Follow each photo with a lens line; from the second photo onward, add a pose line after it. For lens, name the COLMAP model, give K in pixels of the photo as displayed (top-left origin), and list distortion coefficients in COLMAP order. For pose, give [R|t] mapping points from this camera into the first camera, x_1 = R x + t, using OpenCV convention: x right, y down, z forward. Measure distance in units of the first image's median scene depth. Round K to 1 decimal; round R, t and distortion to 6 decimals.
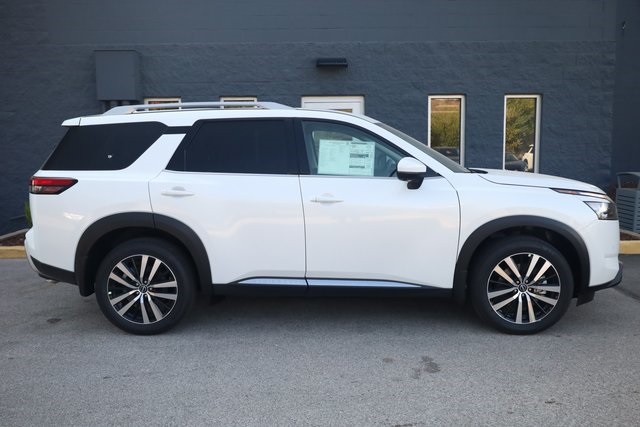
lens RADIAL K [[555.7, 0, 318.6], [0, 555.7, 209.8], [0, 0, 1]] dist [-0.006039, -0.005883]
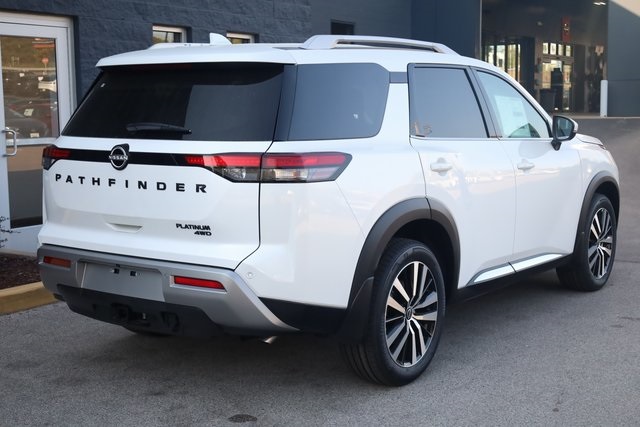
lens RADIAL K [[963.2, 0, 317.7], [0, 963.2, 213.5], [0, 0, 1]] dist [0.029352, 0.000000]
pose [[0.534159, -0.089774, 0.840604, -1.347676], [0.090584, 0.994699, 0.048670, -0.044544], [-0.840517, 0.050148, 0.539459, 0.459193]]
